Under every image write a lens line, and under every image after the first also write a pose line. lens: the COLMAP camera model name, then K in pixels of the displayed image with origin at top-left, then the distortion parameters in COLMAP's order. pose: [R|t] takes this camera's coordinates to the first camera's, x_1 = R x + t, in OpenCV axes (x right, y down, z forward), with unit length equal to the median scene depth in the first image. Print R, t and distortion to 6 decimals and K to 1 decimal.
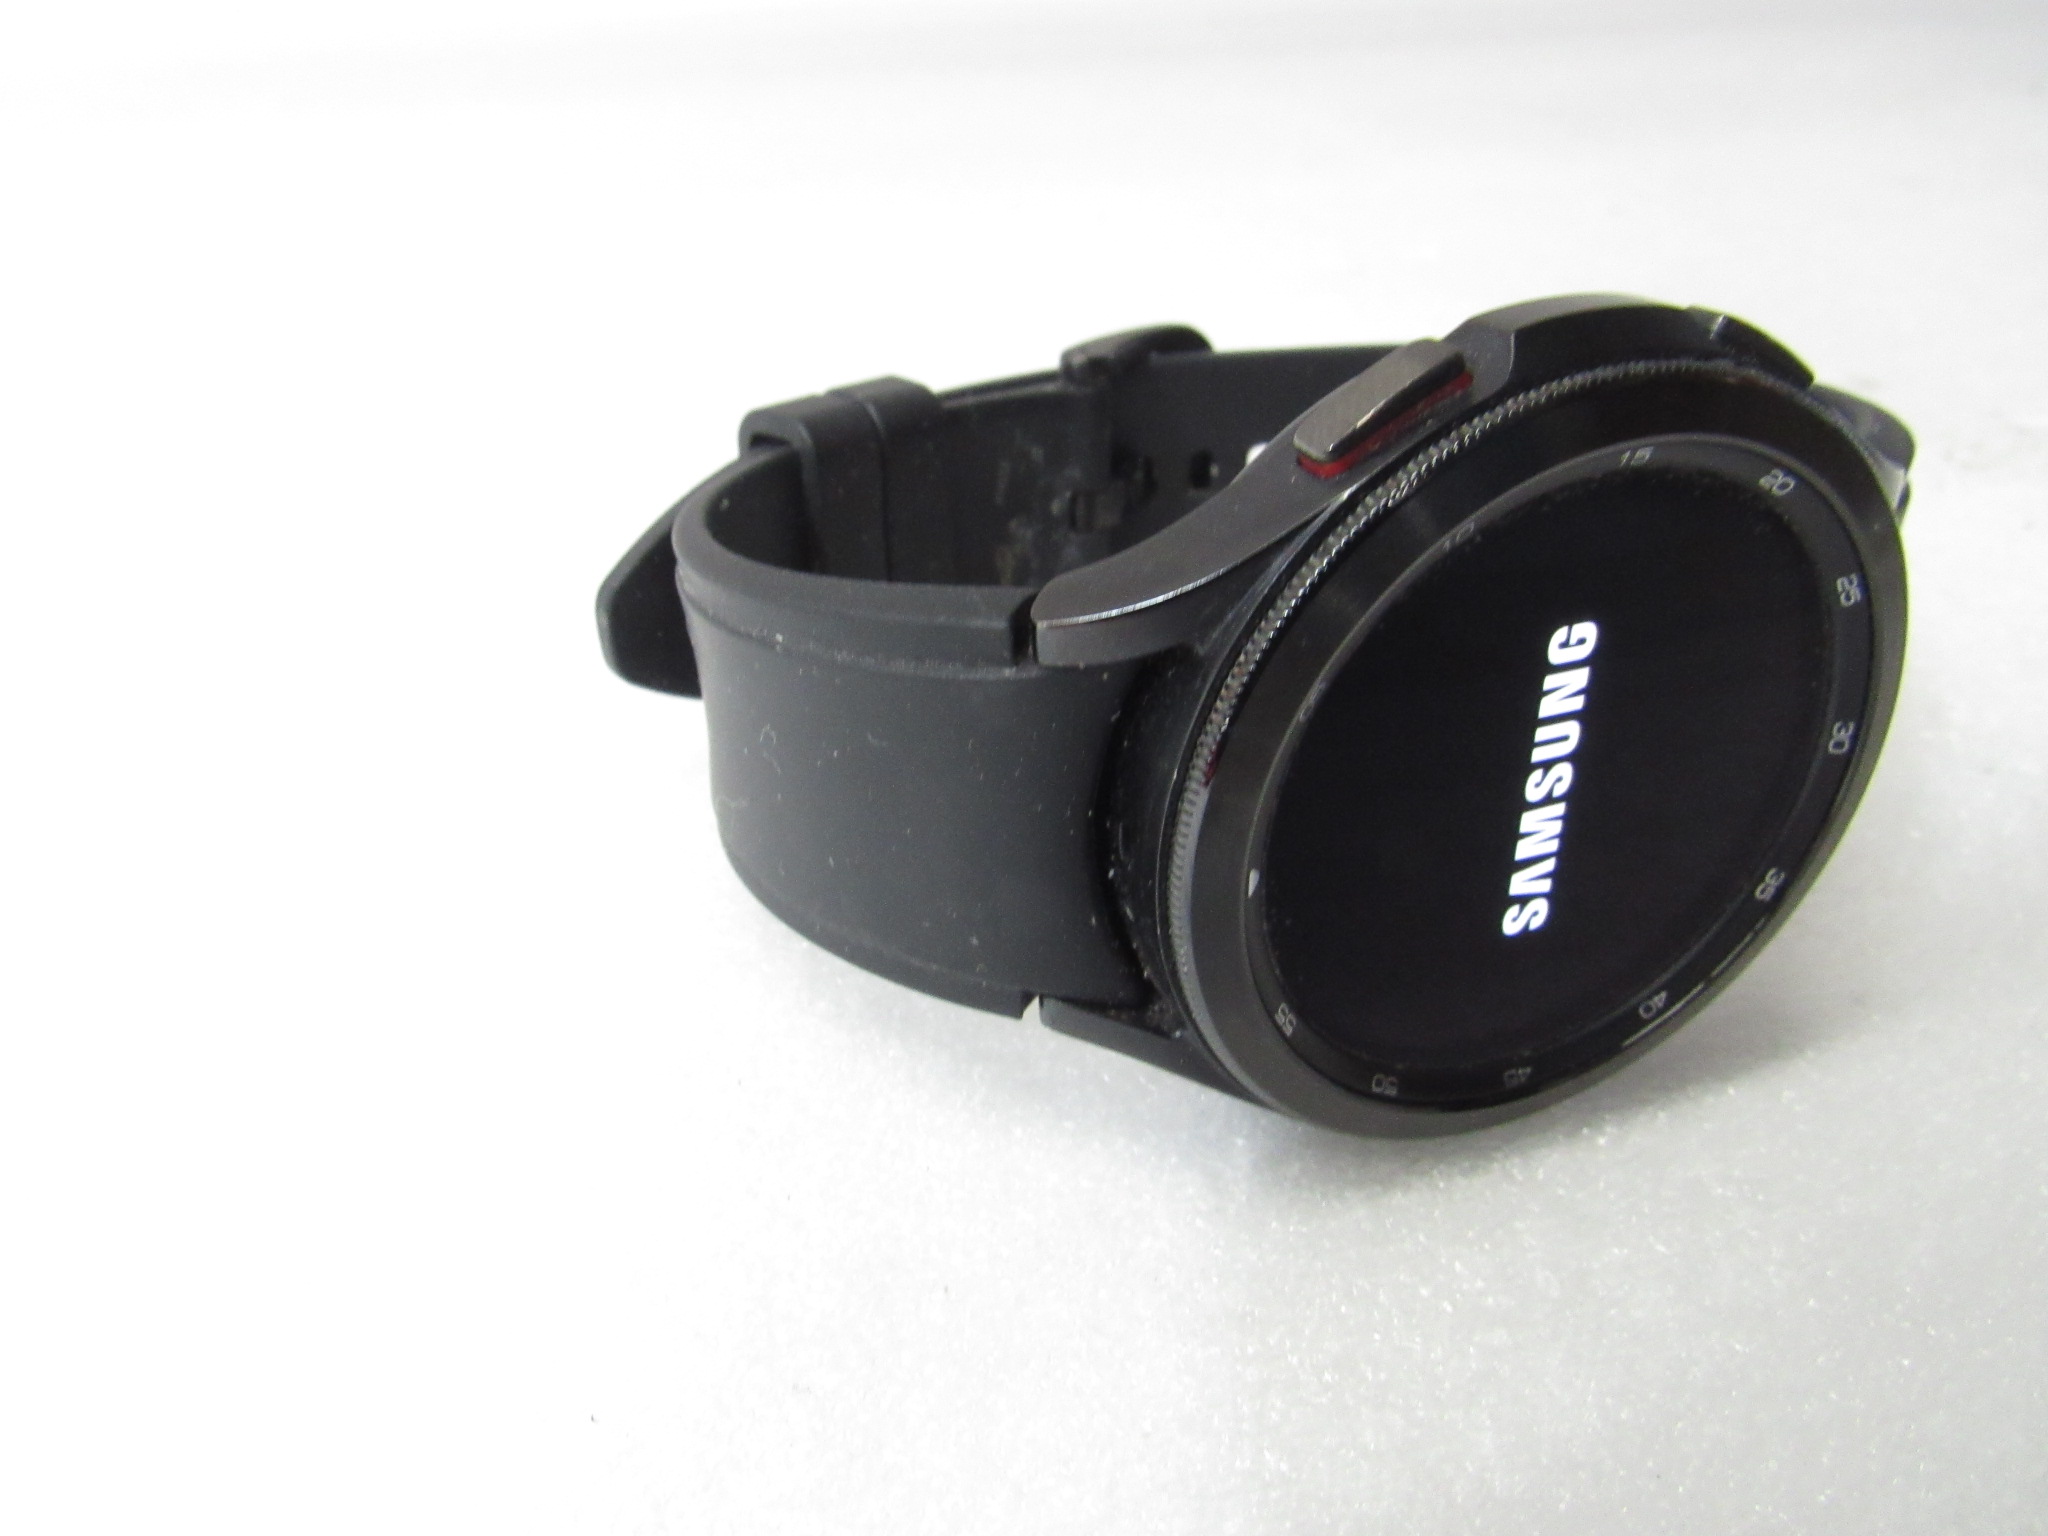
lens RADIAL K [[1428.7, 0, 1022.3], [0, 1428.7, 796.6], [0, 0, 1]] dist [0.001046, -0.000141]
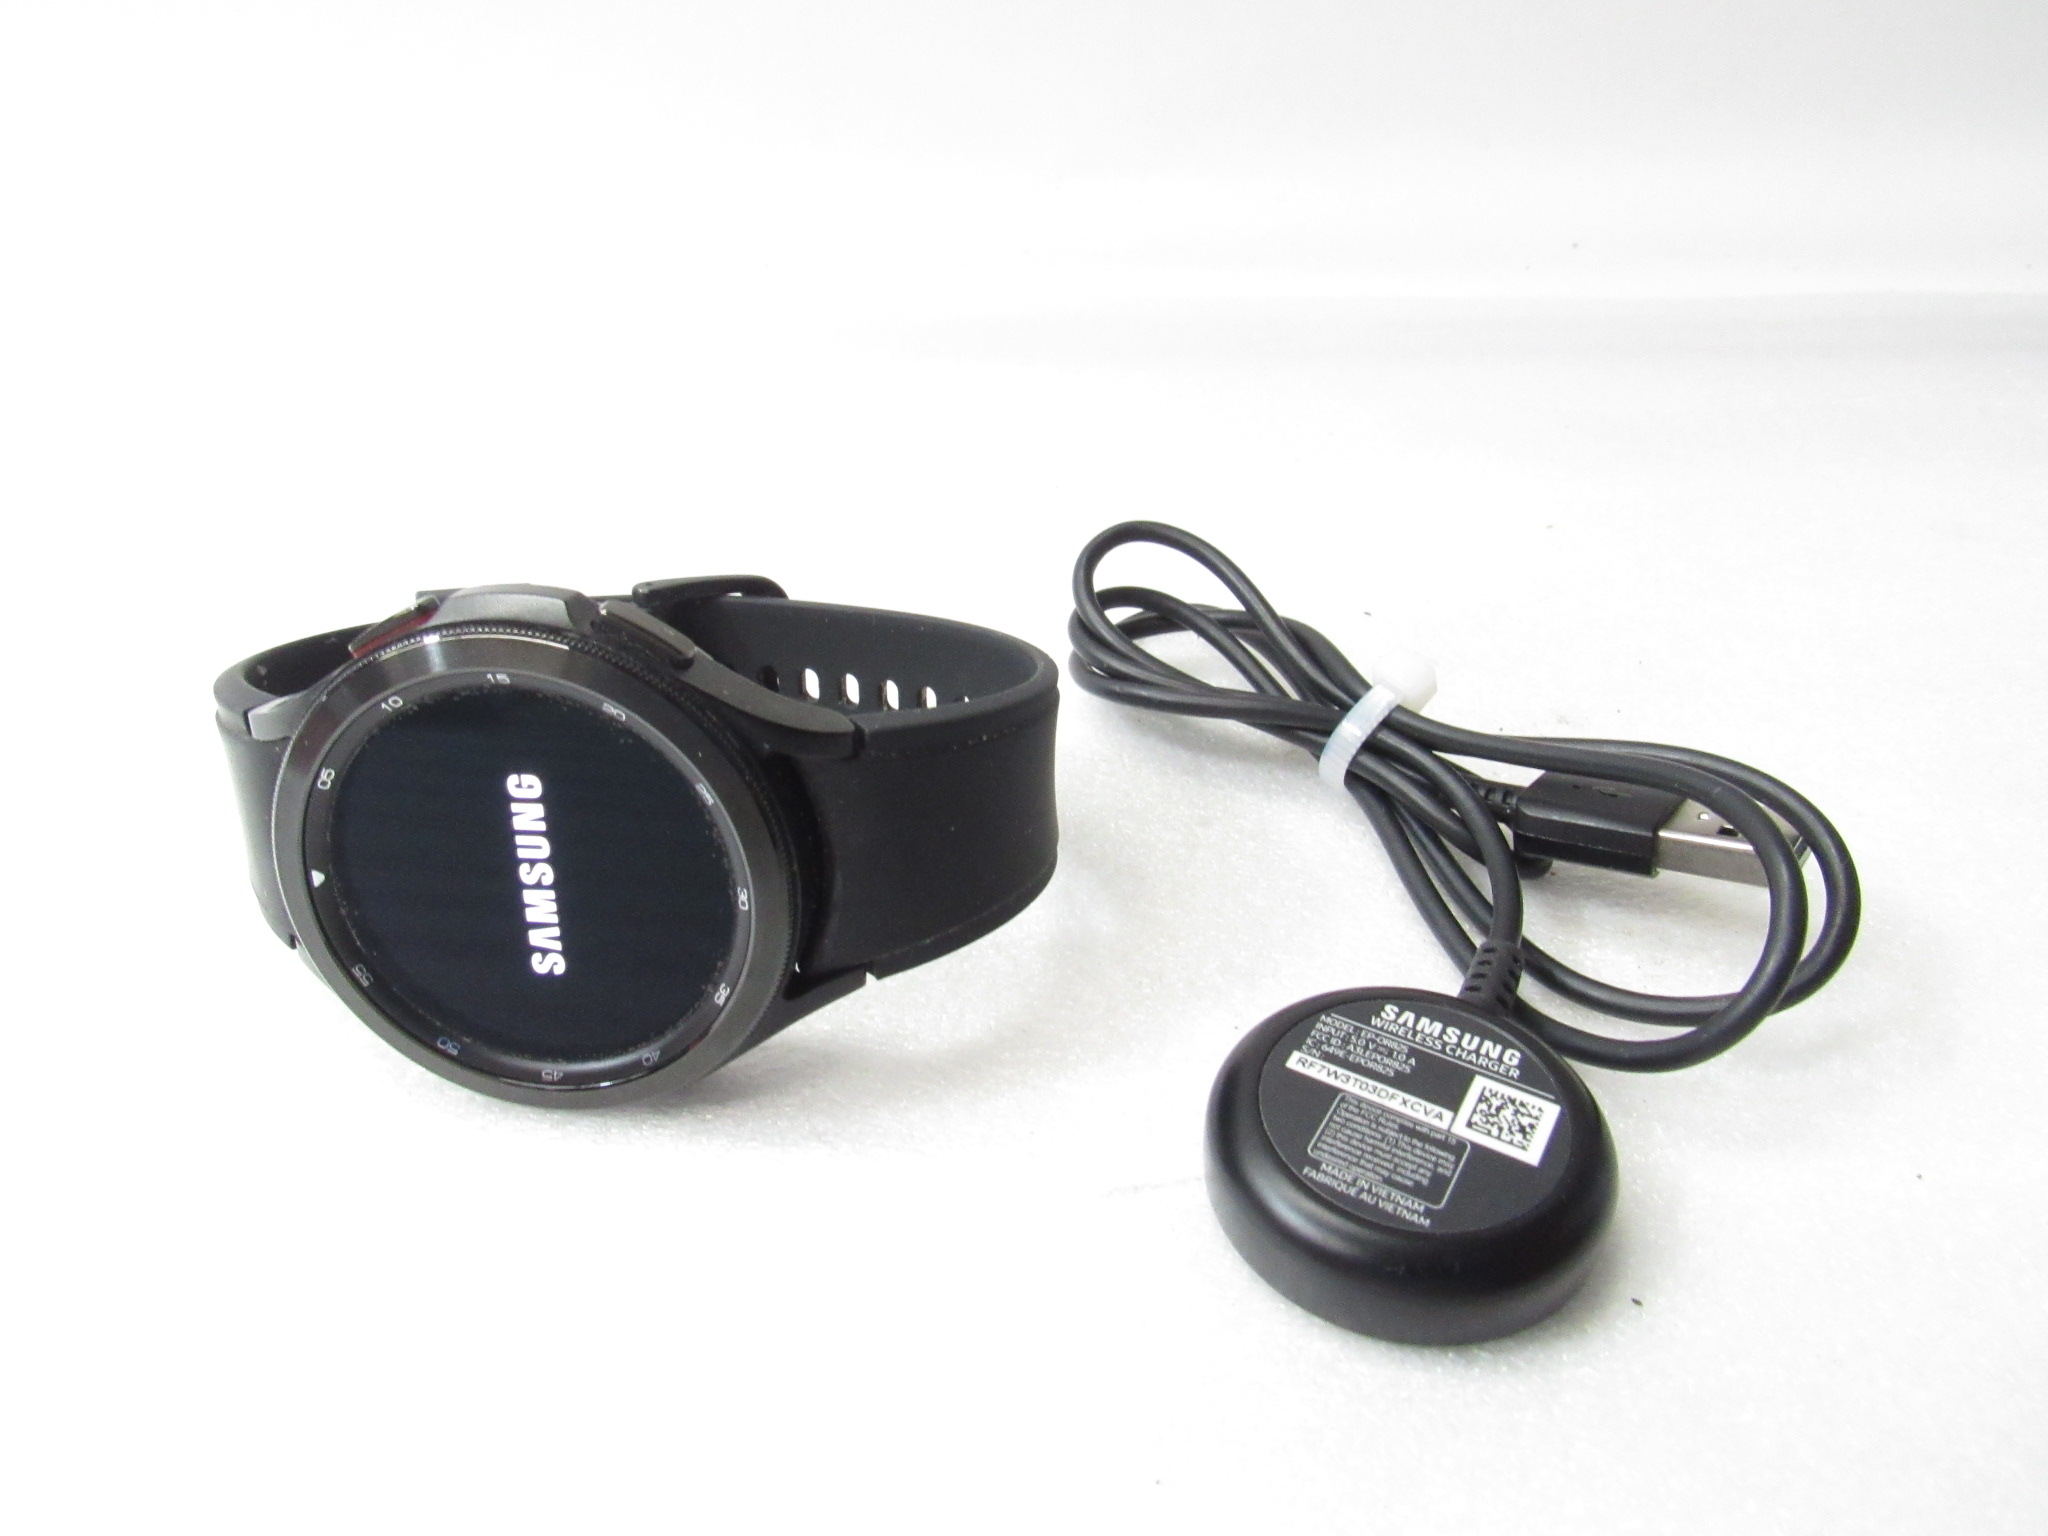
lens RADIAL K [[1428.7, 0, 1022.3], [0, 1428.7, 796.6], [0, 0, 1]] dist [0.001046, -0.000141]
pose [[0.905220, 0.185087, -0.382518, 1.426101], [-0.234338, 0.968343, -0.086010, -0.081948], [0.354489, 0.167496, 0.919936, -0.292399]]
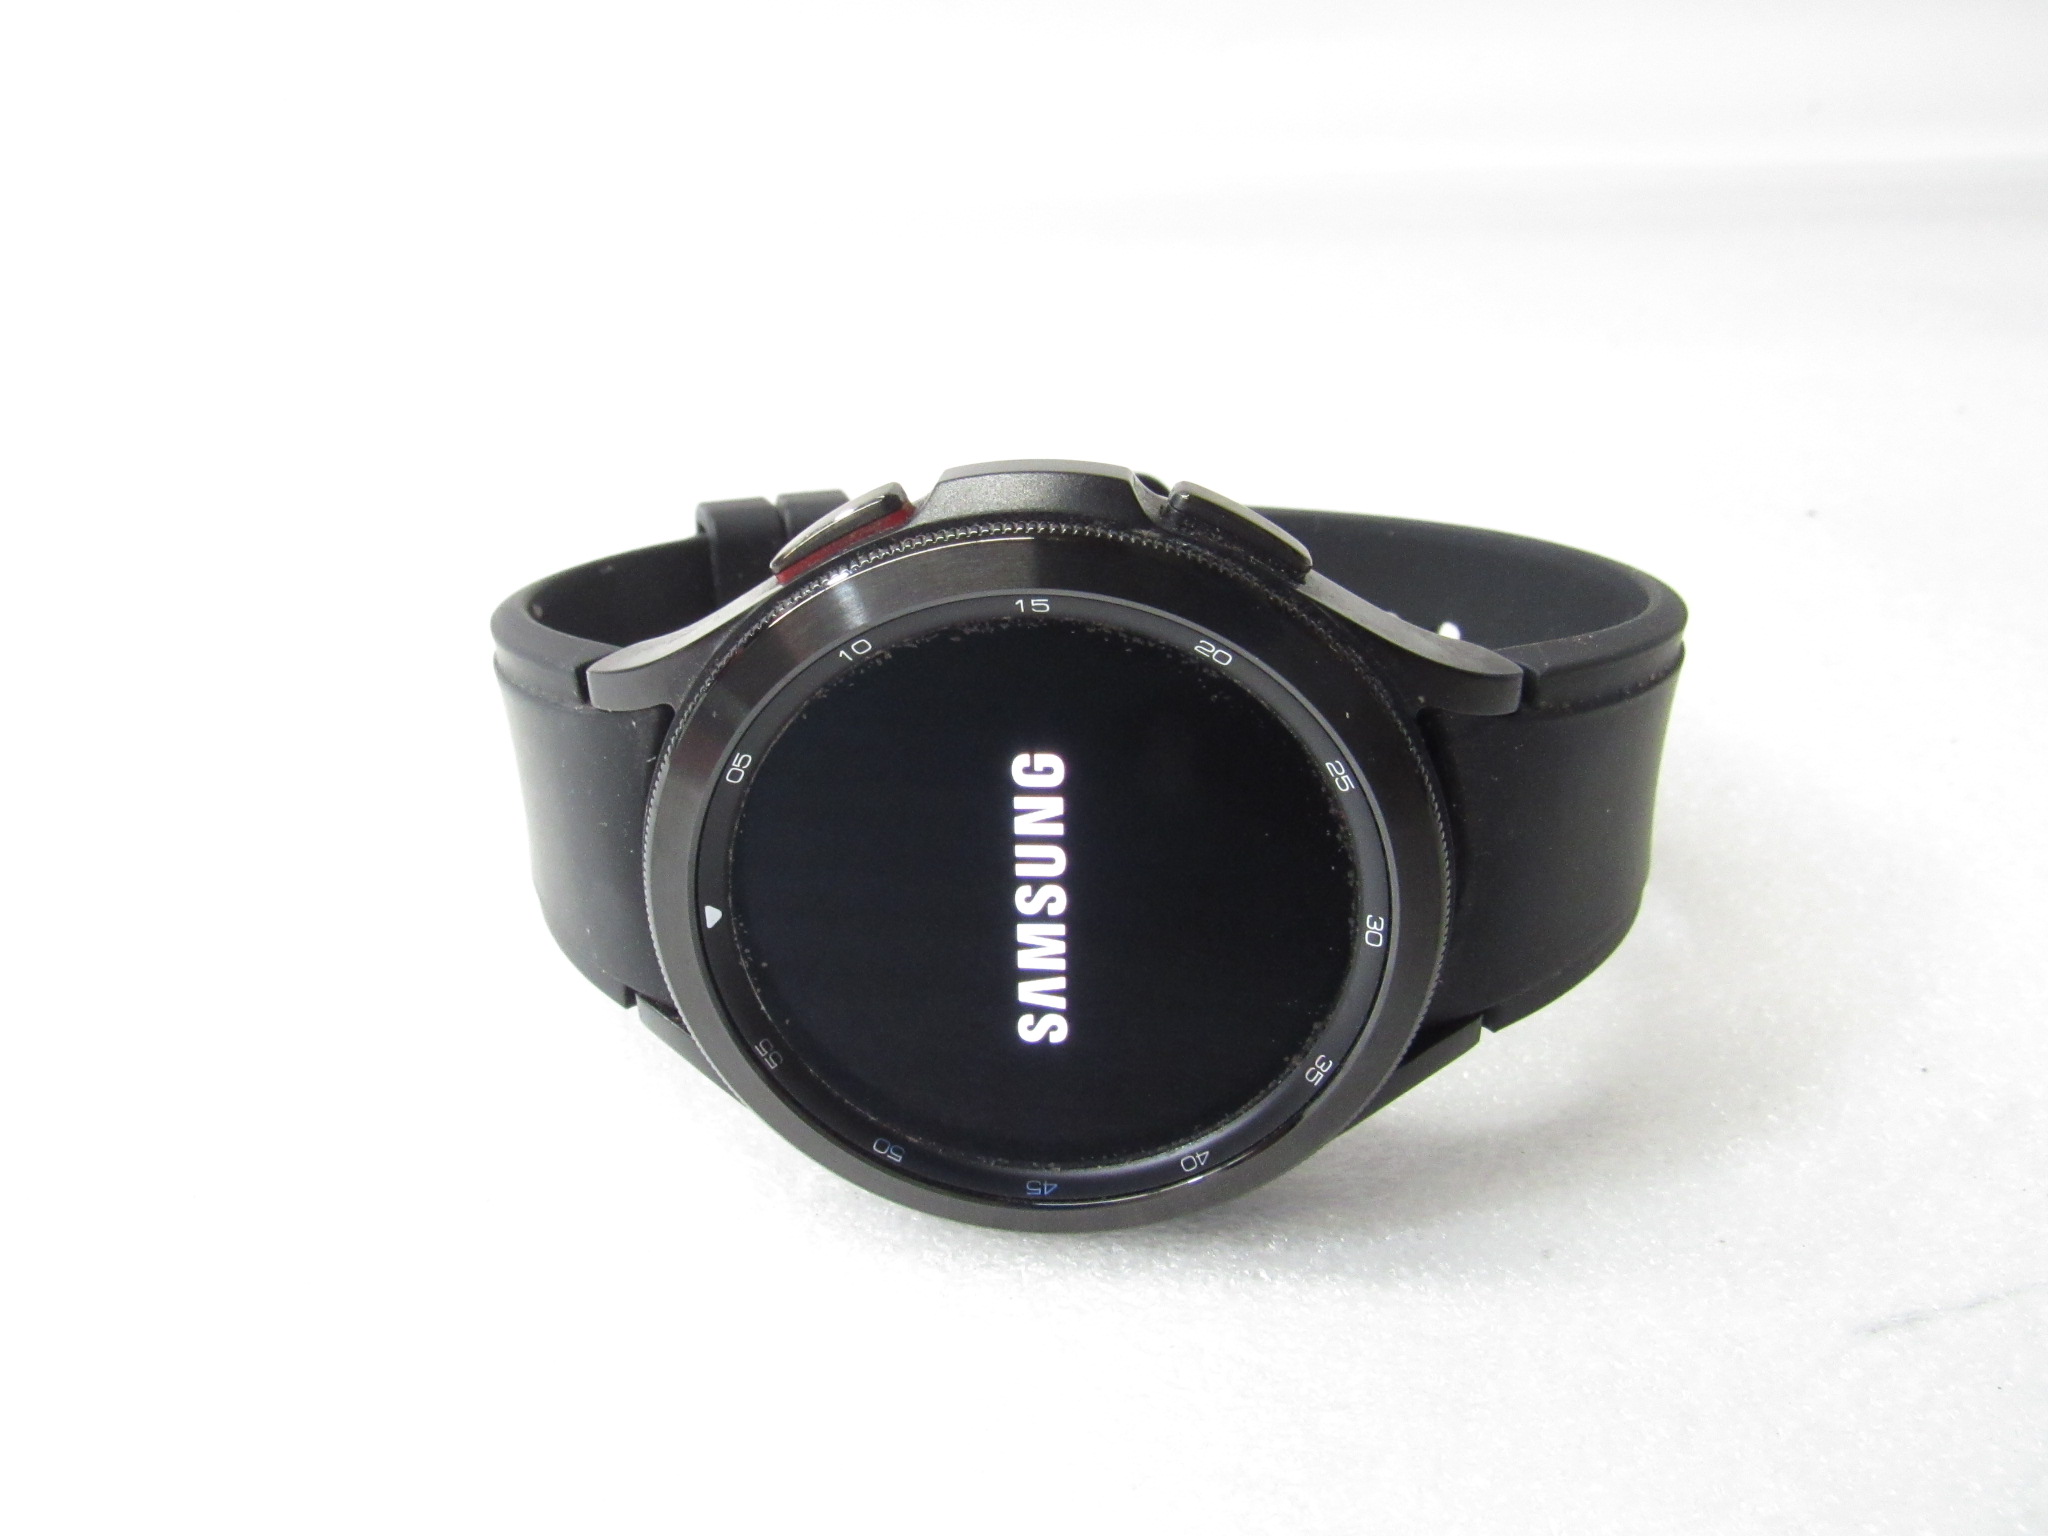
lens RADIAL K [[1416.3, 0, 1024.0], [0, 1416.3, 768.0], [0, 0, 1]] dist [-0.002234, -0.000299]
pose [[0.914885, 0.168200, -0.367008, 0.712575], [-0.205574, 0.976485, -0.064935, -0.034273], [0.347455, 0.134855, 0.927949, -0.004766]]
